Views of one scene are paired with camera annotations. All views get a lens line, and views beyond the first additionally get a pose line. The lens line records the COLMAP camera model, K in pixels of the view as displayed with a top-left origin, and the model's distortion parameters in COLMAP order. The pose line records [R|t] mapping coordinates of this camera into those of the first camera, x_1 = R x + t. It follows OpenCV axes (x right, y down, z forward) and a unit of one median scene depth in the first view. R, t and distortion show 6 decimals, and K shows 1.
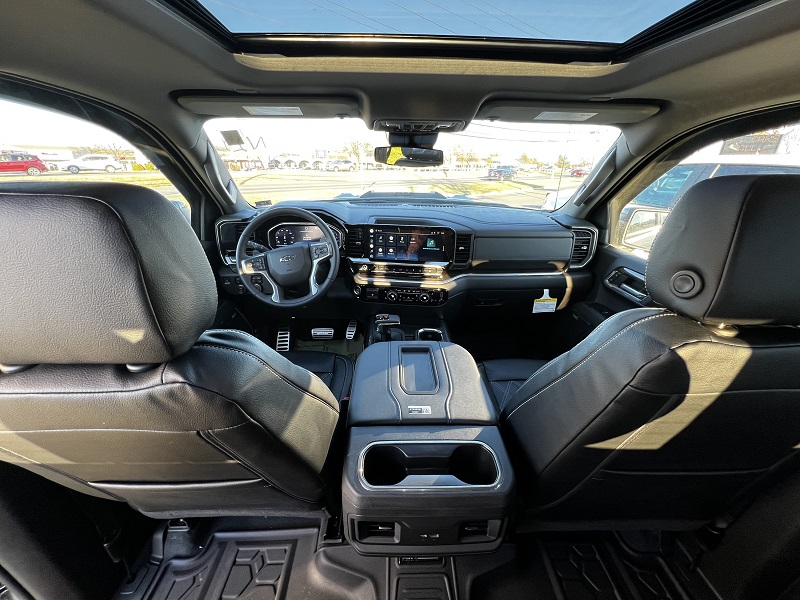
lens RADIAL K [[321.9, 0, 400.0], [0, 321.9, 300.0], [0, 0, 1]] dist [0.000405, 0.000019]
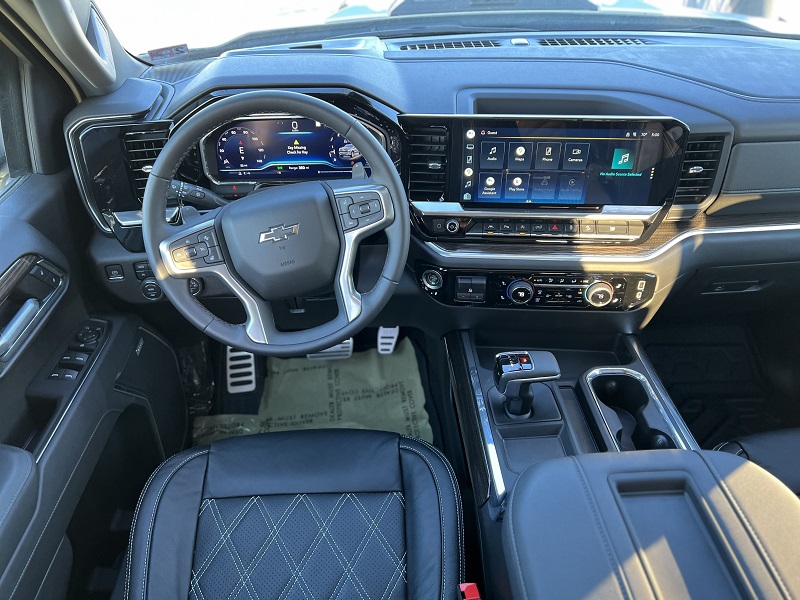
lens RADIAL K [[599.3, 0, 400.0], [0, 599.3, 300.0], [0, 0, 1]] dist [0.036355, -0.006902]
pose [[0.999105, -0.040771, 0.011244, -0.192423], [0.037654, 0.978565, 0.202467, -0.170129], [-0.019258, -0.201862, 0.979225, 0.243729]]
